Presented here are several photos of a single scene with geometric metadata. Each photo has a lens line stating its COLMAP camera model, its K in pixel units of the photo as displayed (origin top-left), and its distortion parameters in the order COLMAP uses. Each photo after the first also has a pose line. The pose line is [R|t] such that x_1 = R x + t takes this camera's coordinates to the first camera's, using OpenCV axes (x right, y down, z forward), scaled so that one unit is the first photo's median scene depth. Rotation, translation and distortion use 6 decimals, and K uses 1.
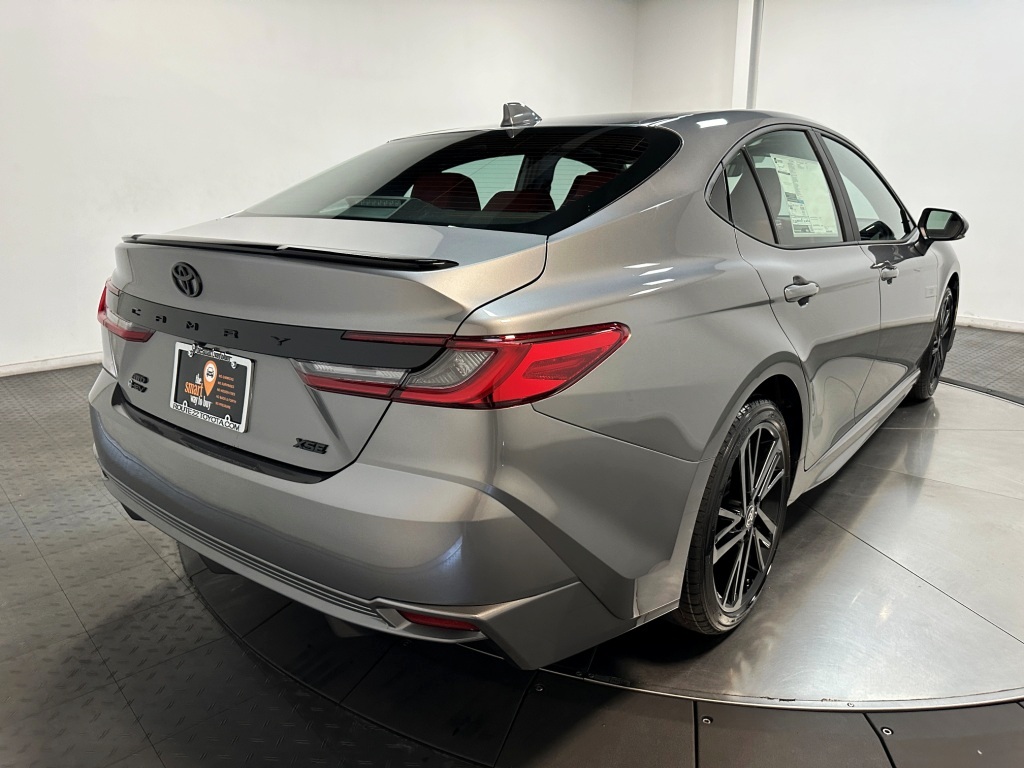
lens RADIAL K [[779.8, 0, 613.0], [0, 779.8, 382.8], [0, 0, 1]] dist [0.002324, -0.067448]
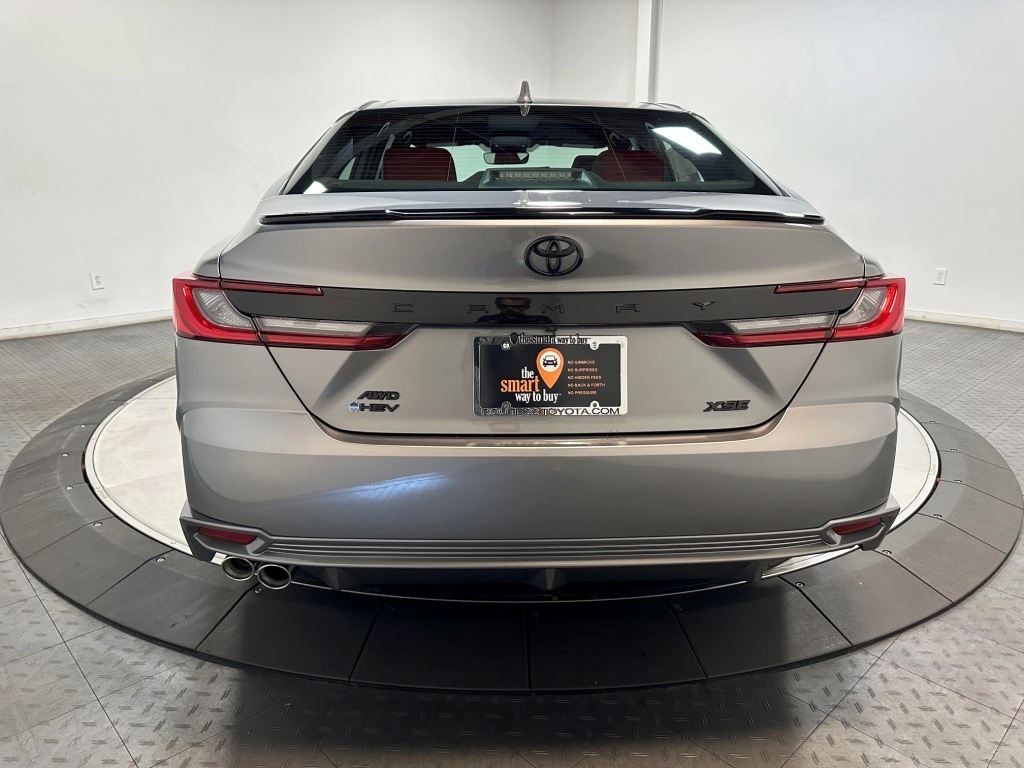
lens RADIAL K [[730.1, 0, 512.0], [0, 730.1, 384.0], [0, 0, 1]] dist [0.059402, -0.107060]
pose [[0.785341, -0.170235, 0.595197, -1.071696], [0.161740, 0.984476, 0.068166, -0.052746], [-0.597561, 0.042734, 0.800684, 0.362999]]
